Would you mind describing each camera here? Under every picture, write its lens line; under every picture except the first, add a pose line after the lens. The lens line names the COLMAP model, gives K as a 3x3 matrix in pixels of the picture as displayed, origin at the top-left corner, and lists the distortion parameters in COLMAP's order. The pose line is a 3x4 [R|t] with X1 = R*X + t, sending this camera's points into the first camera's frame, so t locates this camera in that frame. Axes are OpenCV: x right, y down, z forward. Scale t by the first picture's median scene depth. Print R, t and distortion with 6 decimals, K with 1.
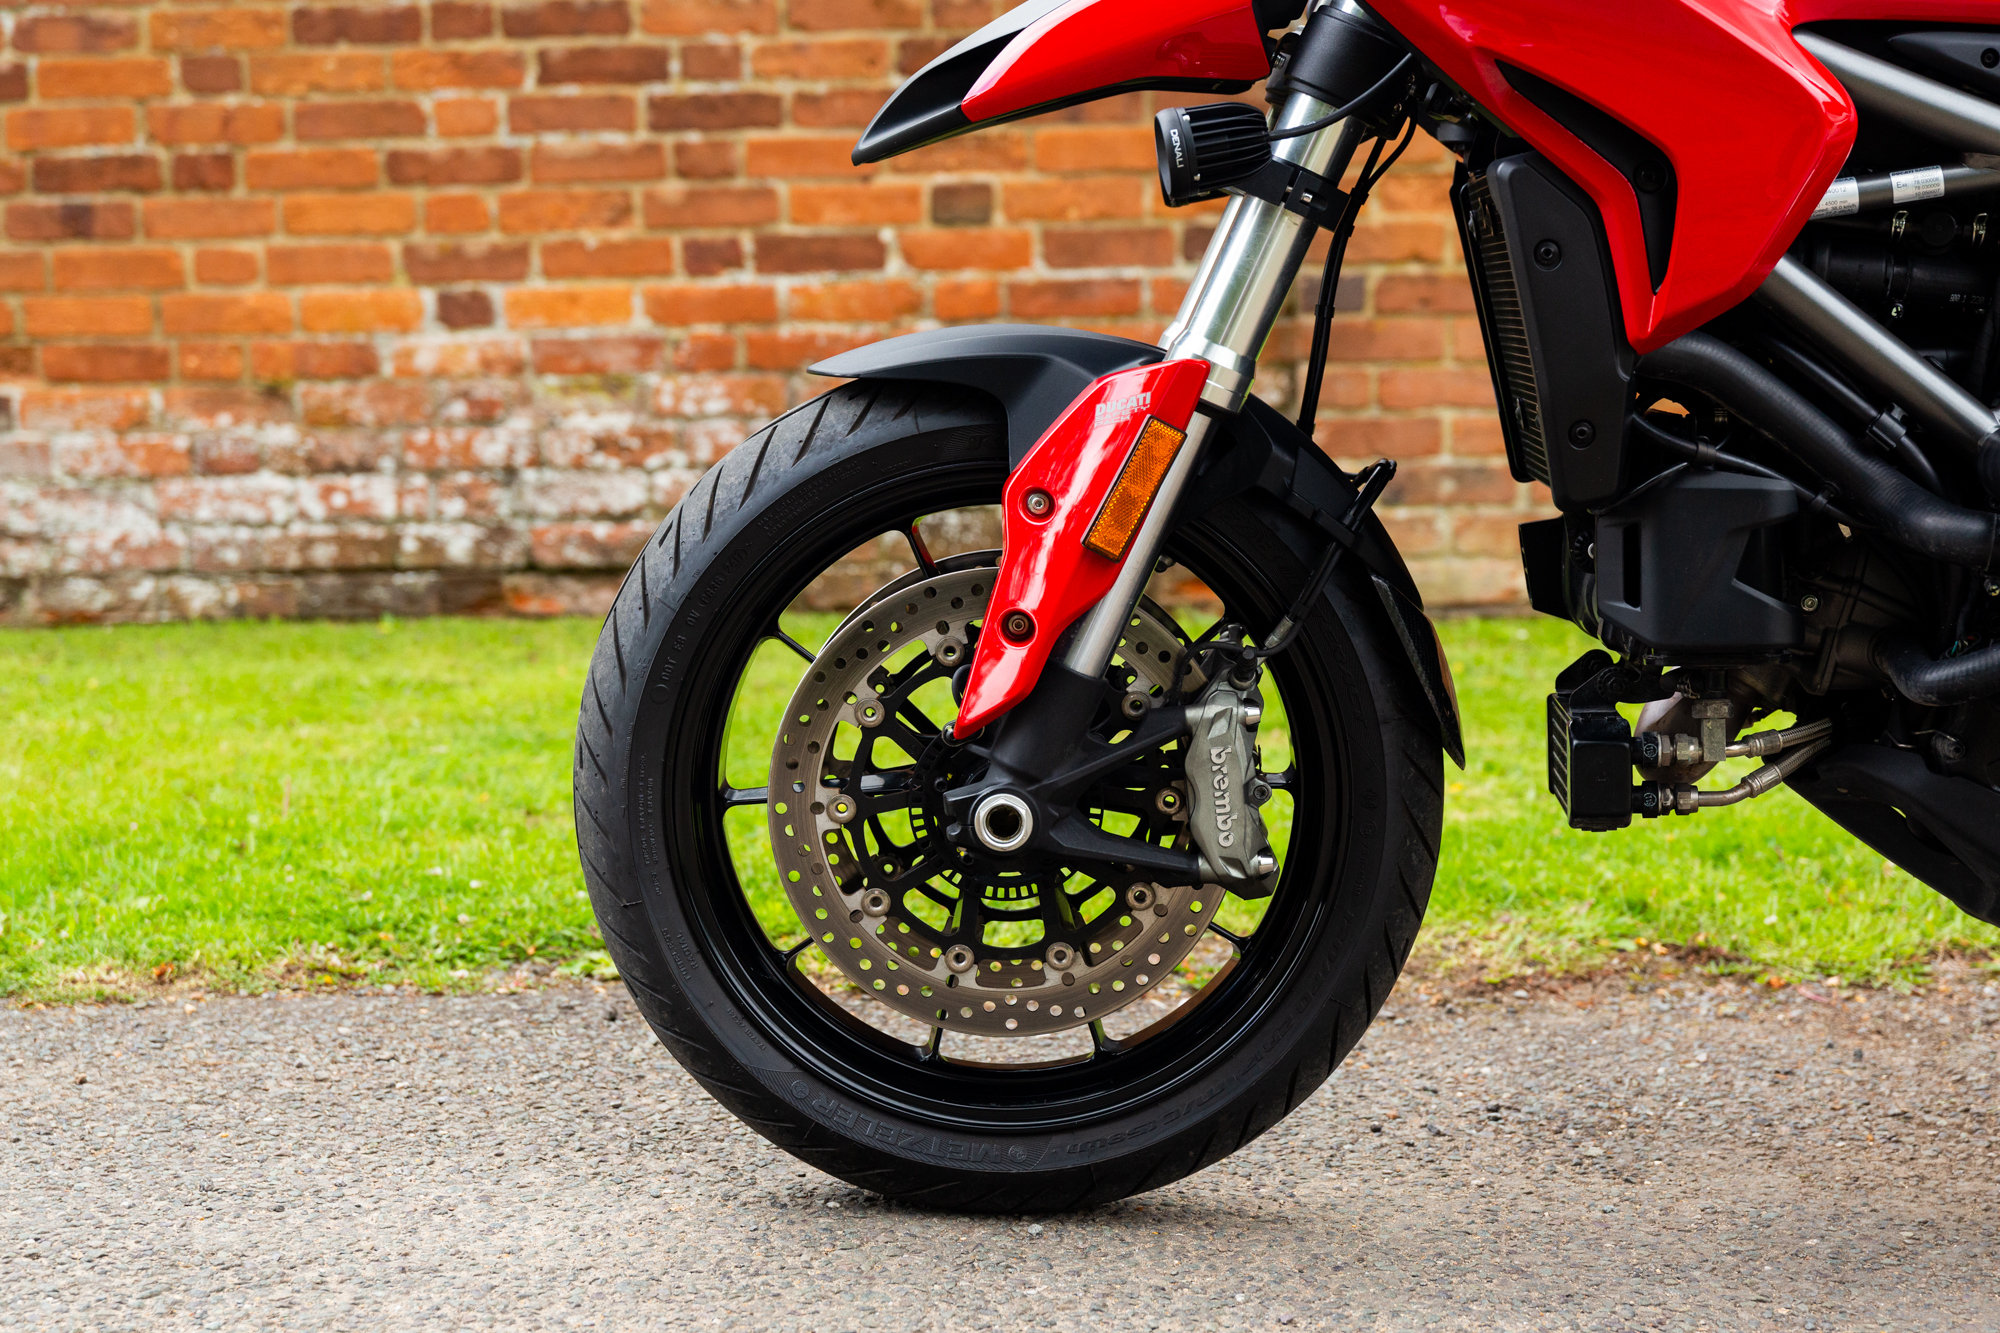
lens RADIAL K [[3111.1, 0, 1000.0], [0, 3111.1, 666.5], [0, 0, 1]] dist [-0.020133, -0.134192]
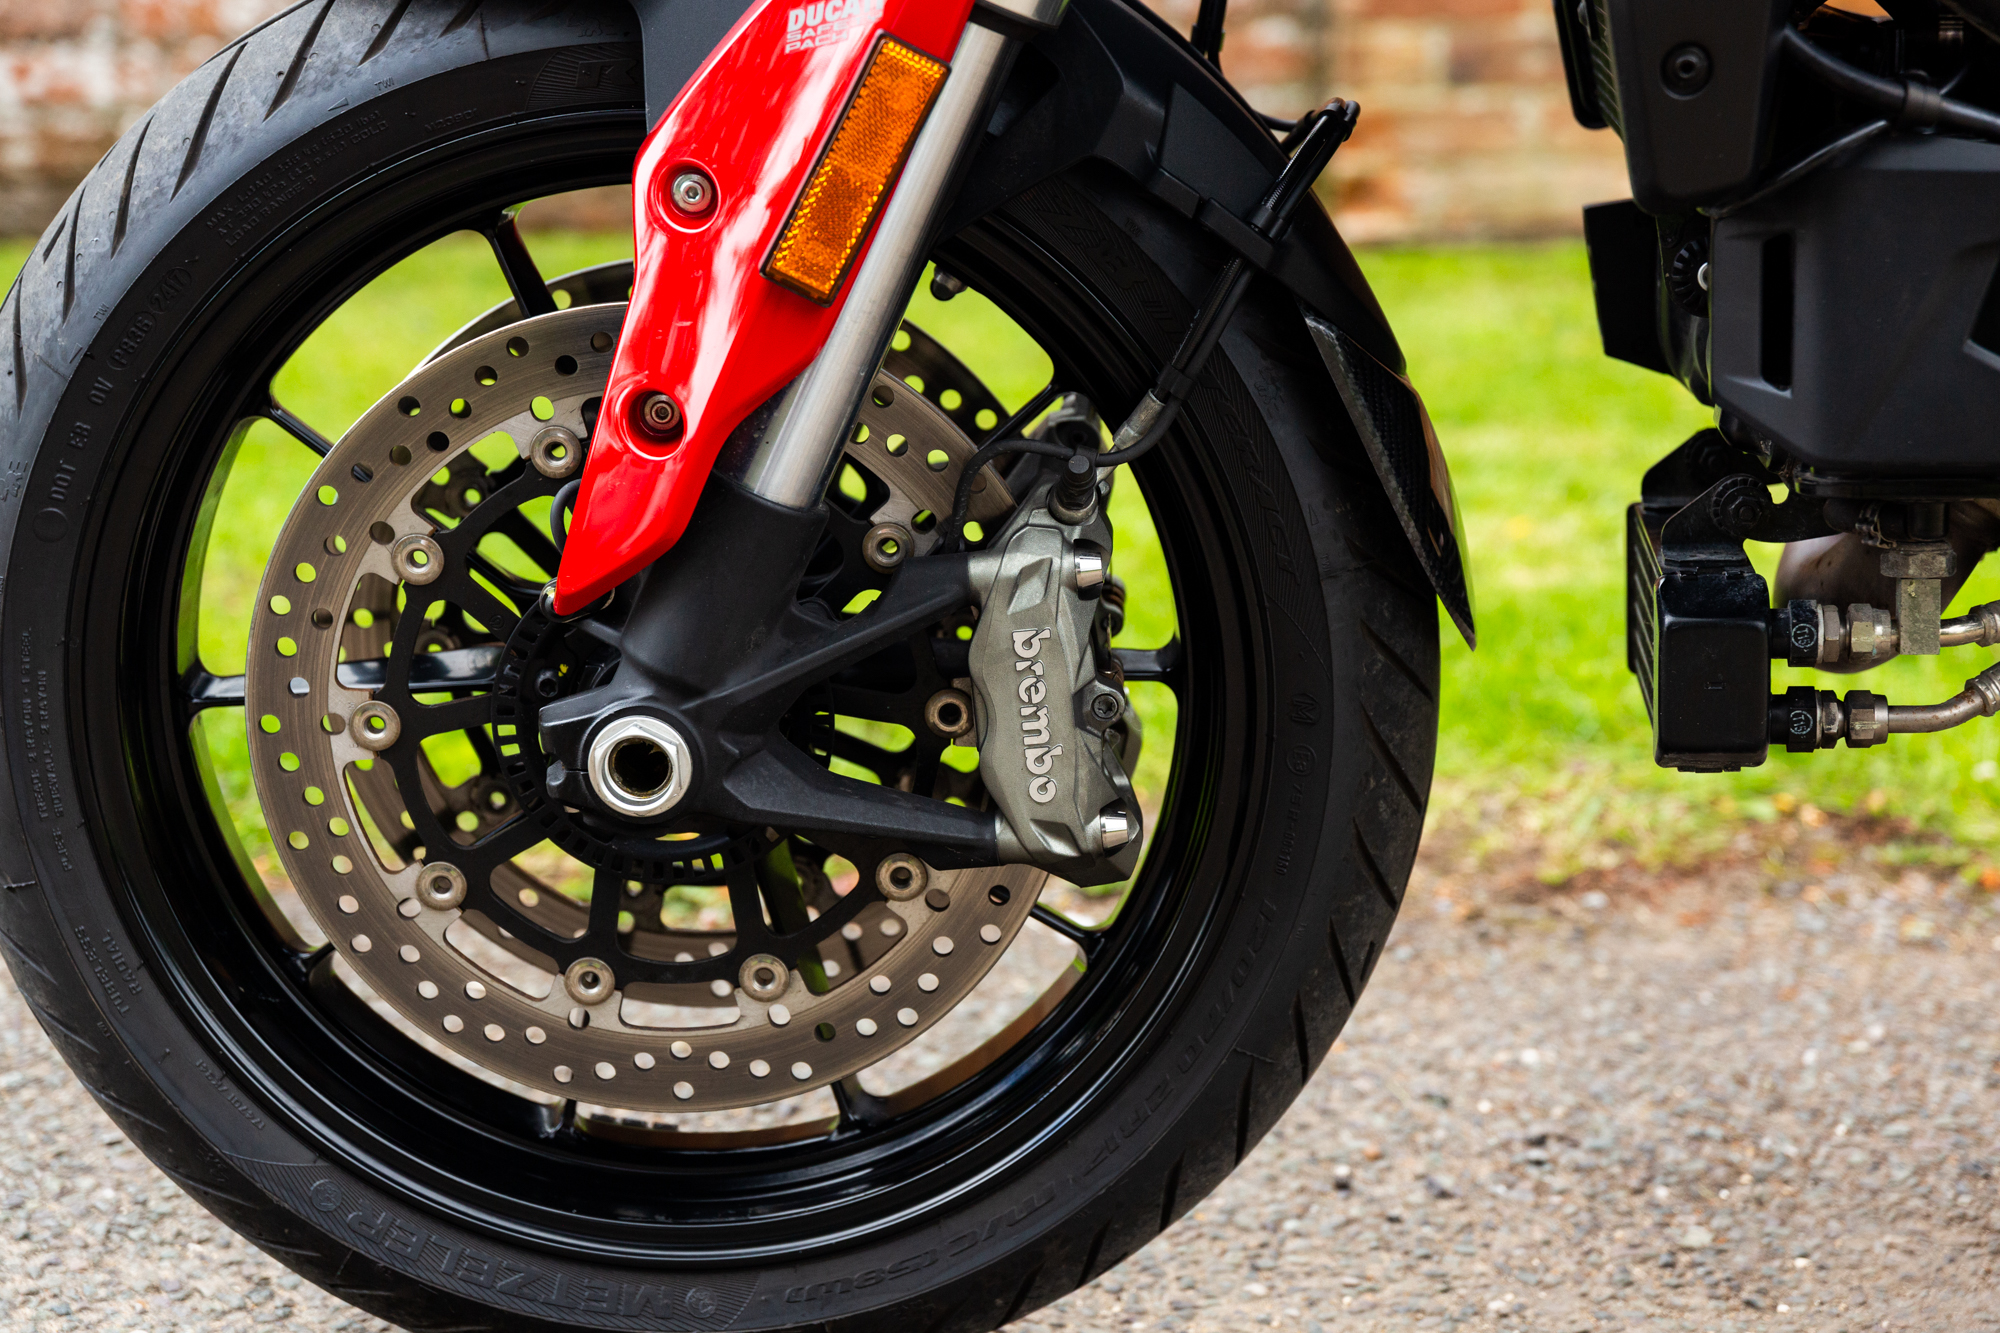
lens RADIAL K [[3660.9, 0, 1000.0], [0, 3660.9, 666.5], [0, 0, 1]] dist [0.019068, -0.096640]
pose [[0.999953, -0.000679, -0.009645, 0.066190], [0.001780, 0.993410, 0.114598, -0.039395], [0.009503, -0.114610, 0.993365, 0.319445]]
